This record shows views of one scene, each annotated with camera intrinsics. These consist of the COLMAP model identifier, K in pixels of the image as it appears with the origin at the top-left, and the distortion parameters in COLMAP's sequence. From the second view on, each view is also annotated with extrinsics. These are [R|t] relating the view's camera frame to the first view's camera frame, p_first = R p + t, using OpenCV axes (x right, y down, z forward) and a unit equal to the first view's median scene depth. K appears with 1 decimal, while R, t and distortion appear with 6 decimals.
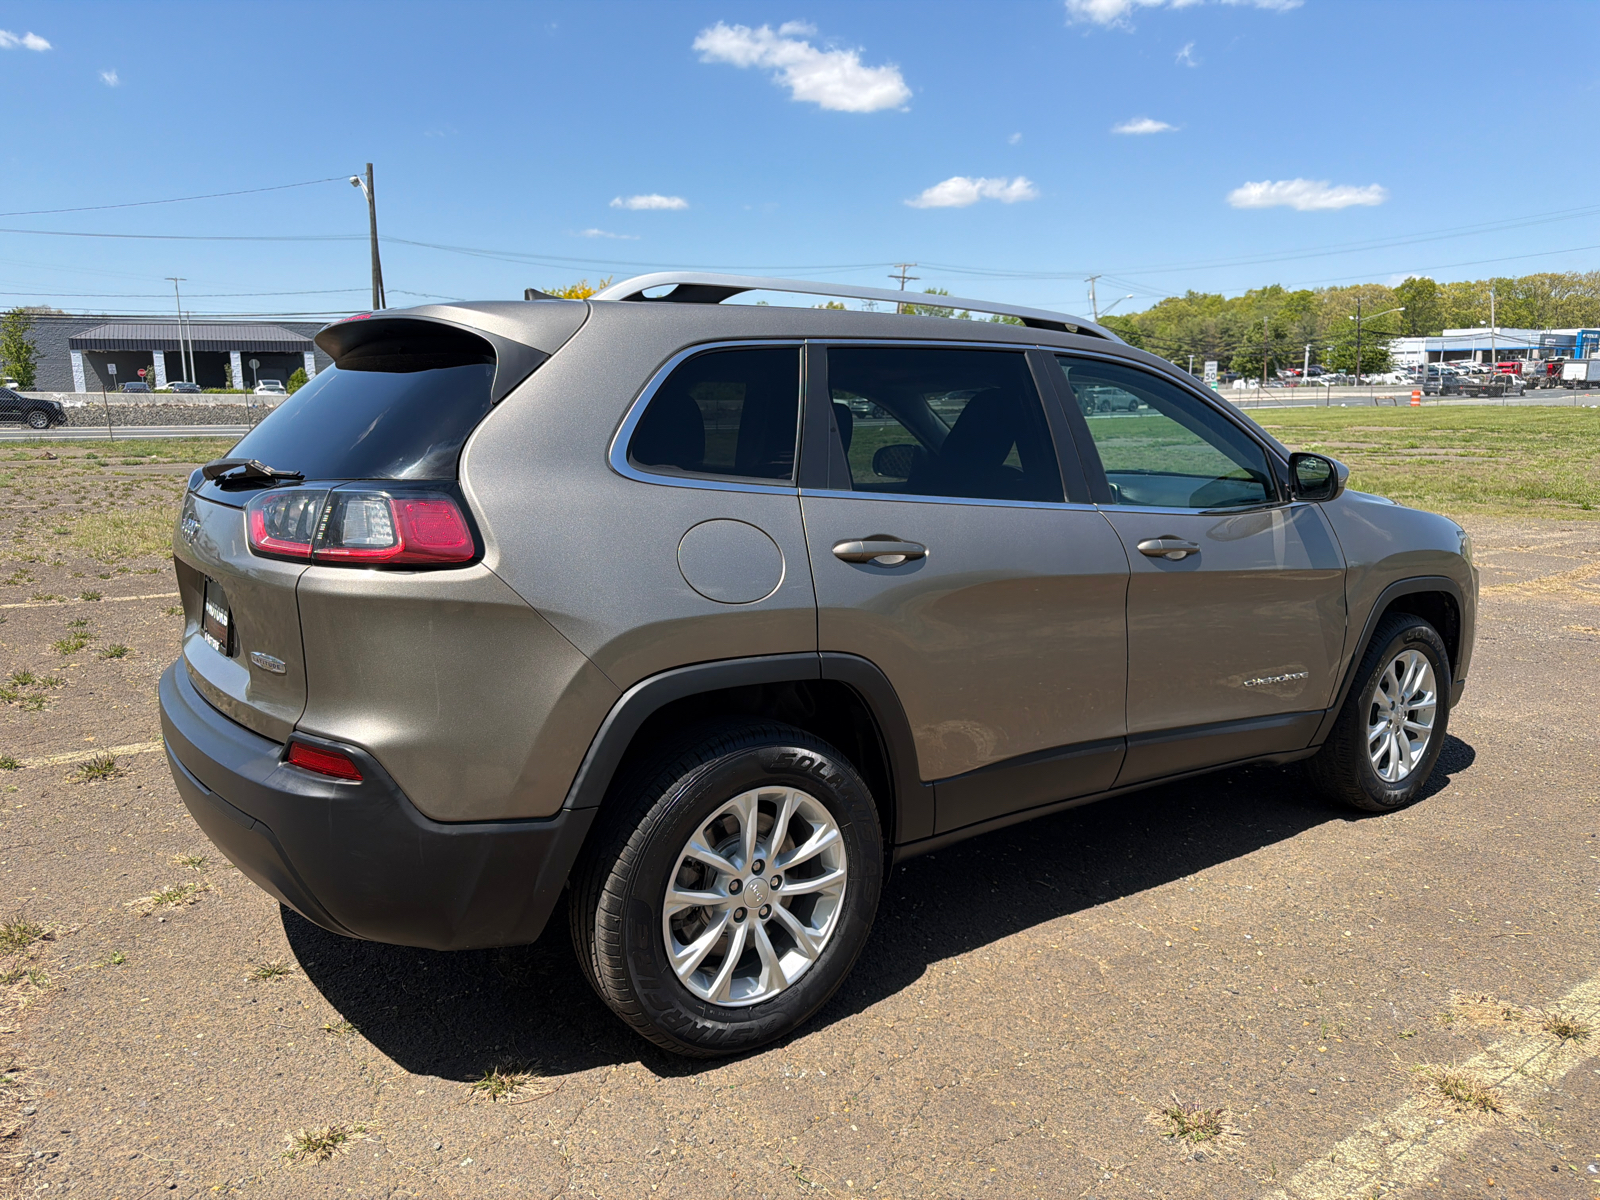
lens RADIAL K [[1156.6, 0, 742.0], [0, 1156.6, 581.7], [0, 0, 1]] dist [0.035584, -0.039839]
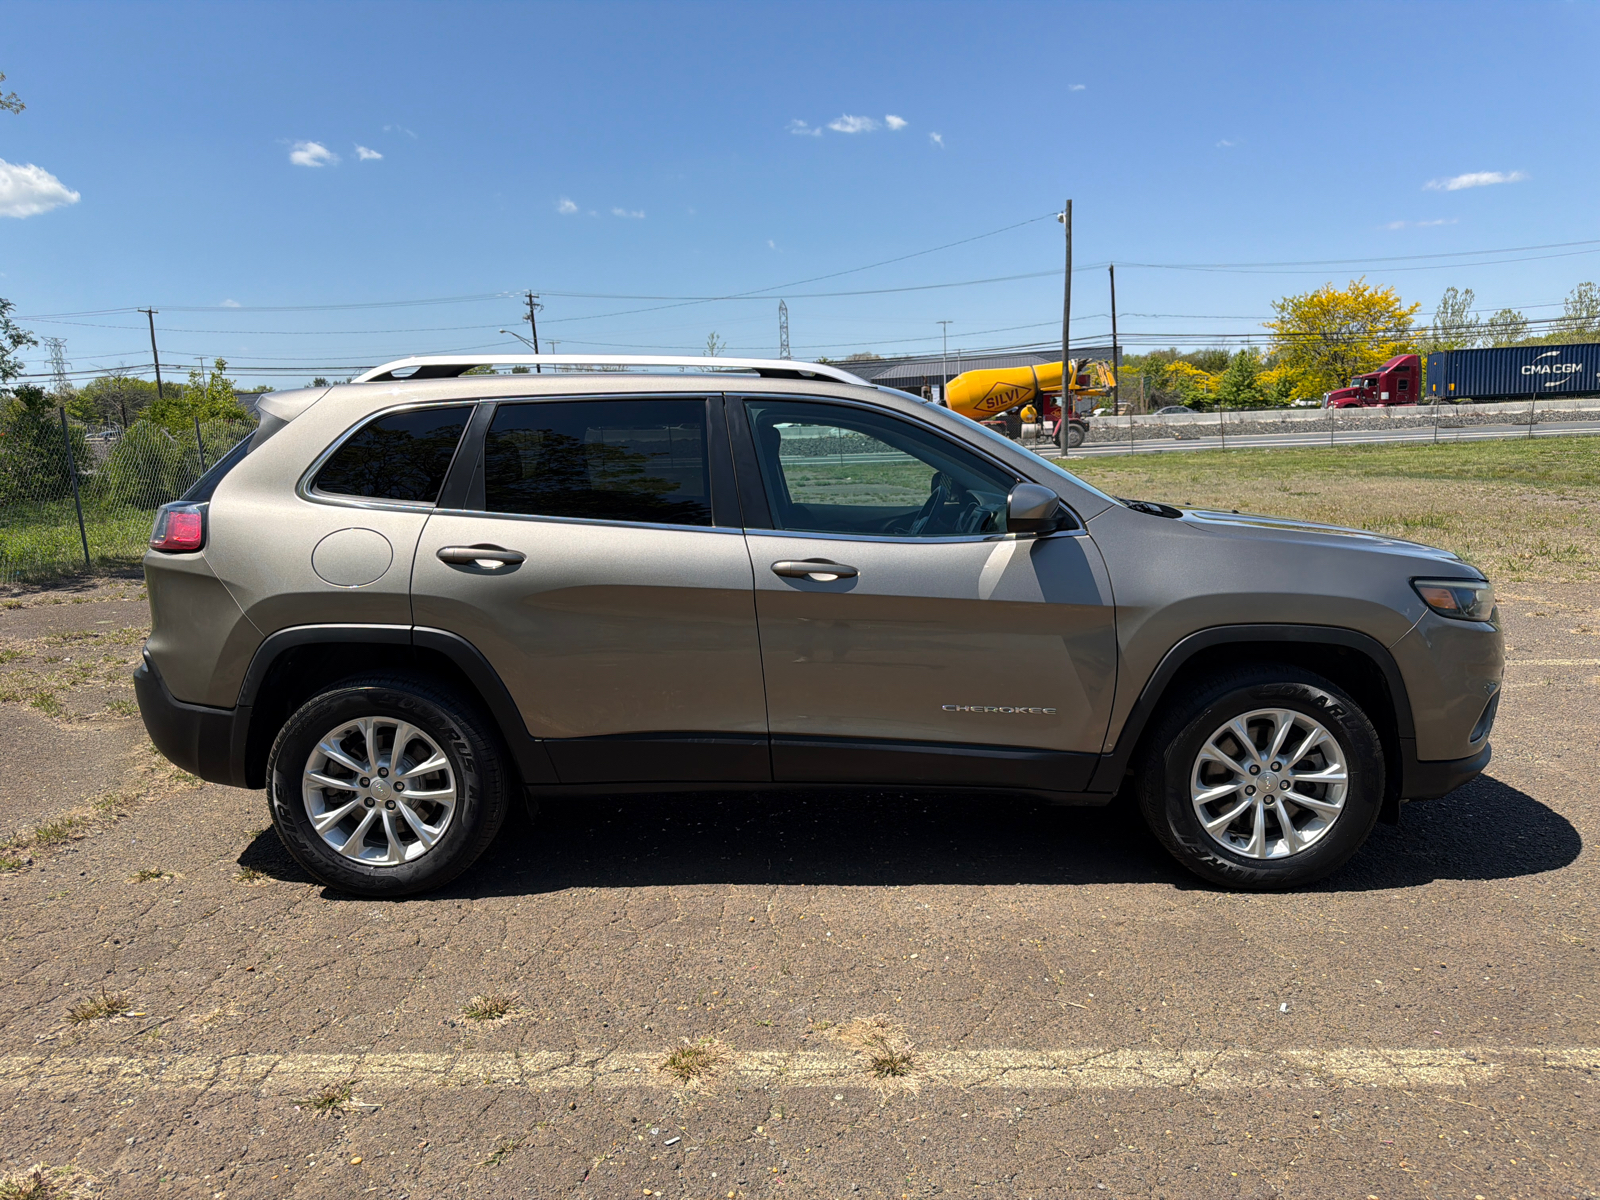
lens RADIAL K [[1156.6, 0, 800.8], [0, 1156.6, 586.5], [0, 0, 1]] dist [0.035584, -0.039839]
pose [[0.795824, 0.054548, -0.603066, 1.239117], [-0.061203, 0.998080, 0.009512, -0.028180], [0.602427, 0.029340, 0.797635, 0.150580]]
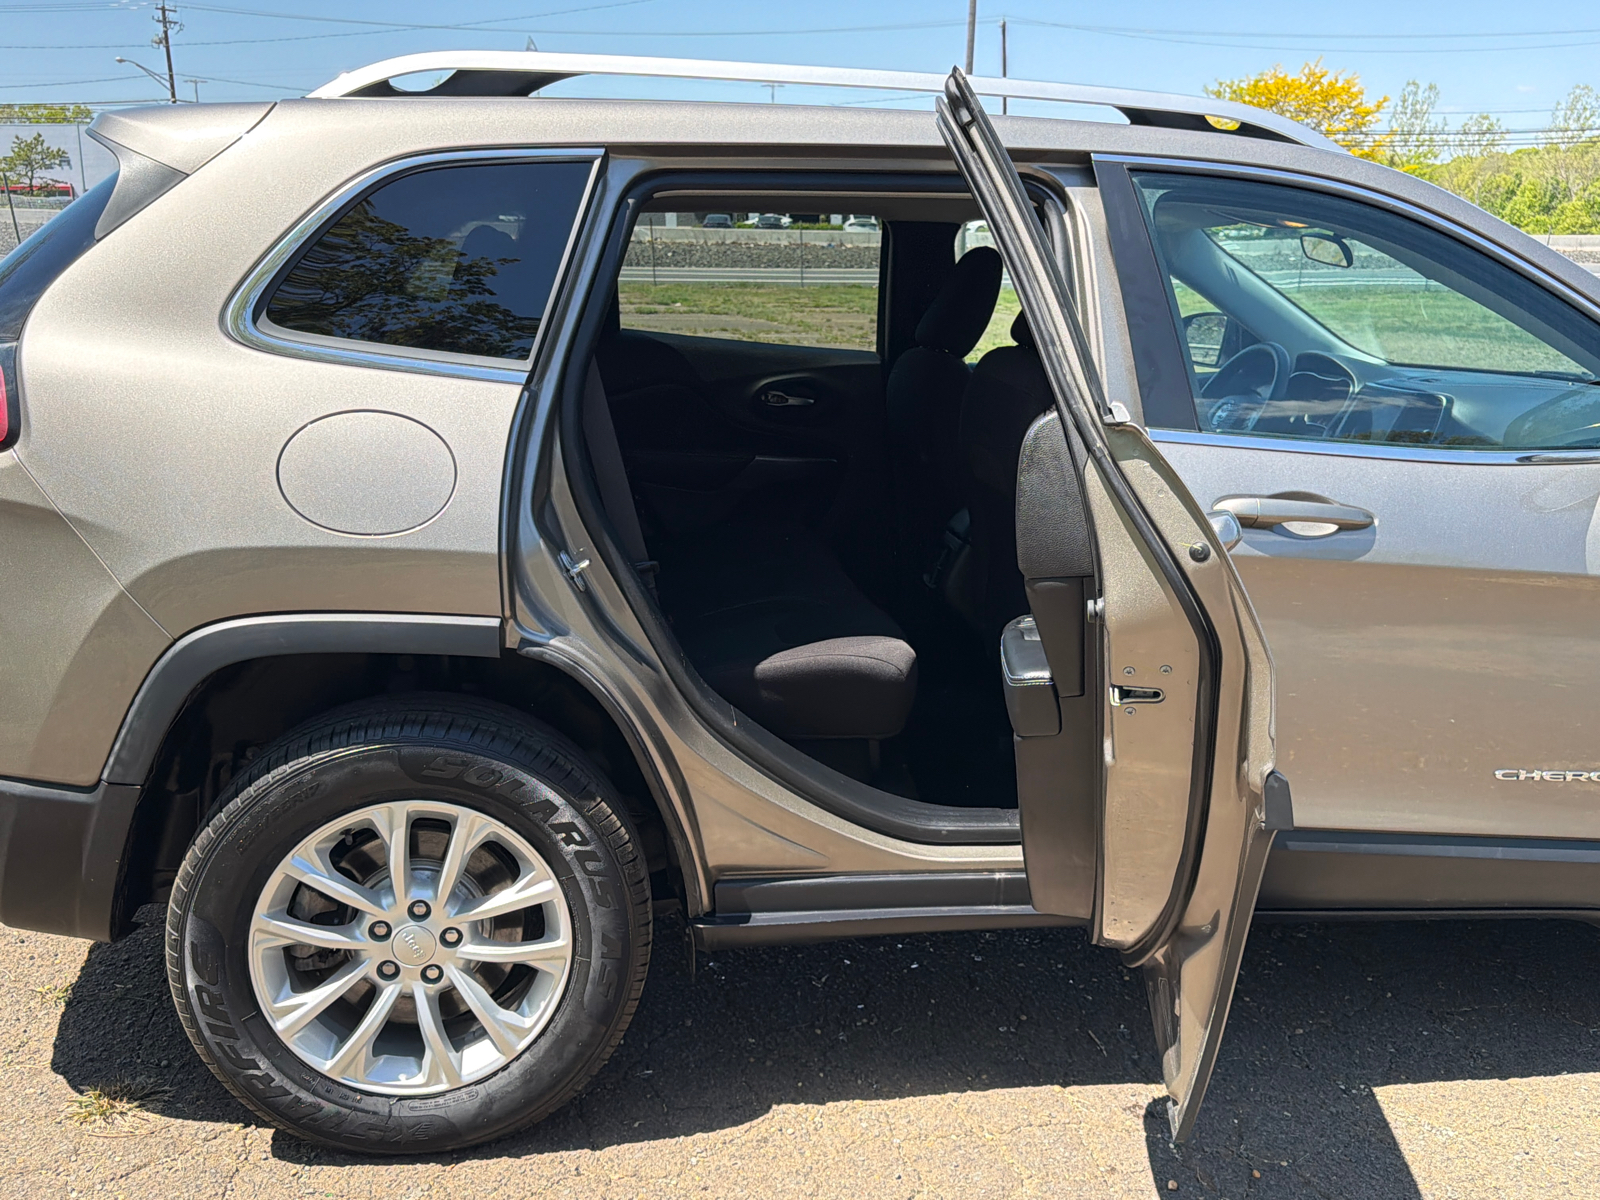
lens RADIAL K [[1556.2, 0, 788.0], [0, 1556.2, 583.3], [0, 0, 1]] dist [0.025489, 0.000000]
pose [[0.883254, 0.110475, -0.455695, 0.602225], [-0.082107, 0.993273, 0.081656, -0.046134], [0.461650, -0.034707, 0.886383, 0.259491]]
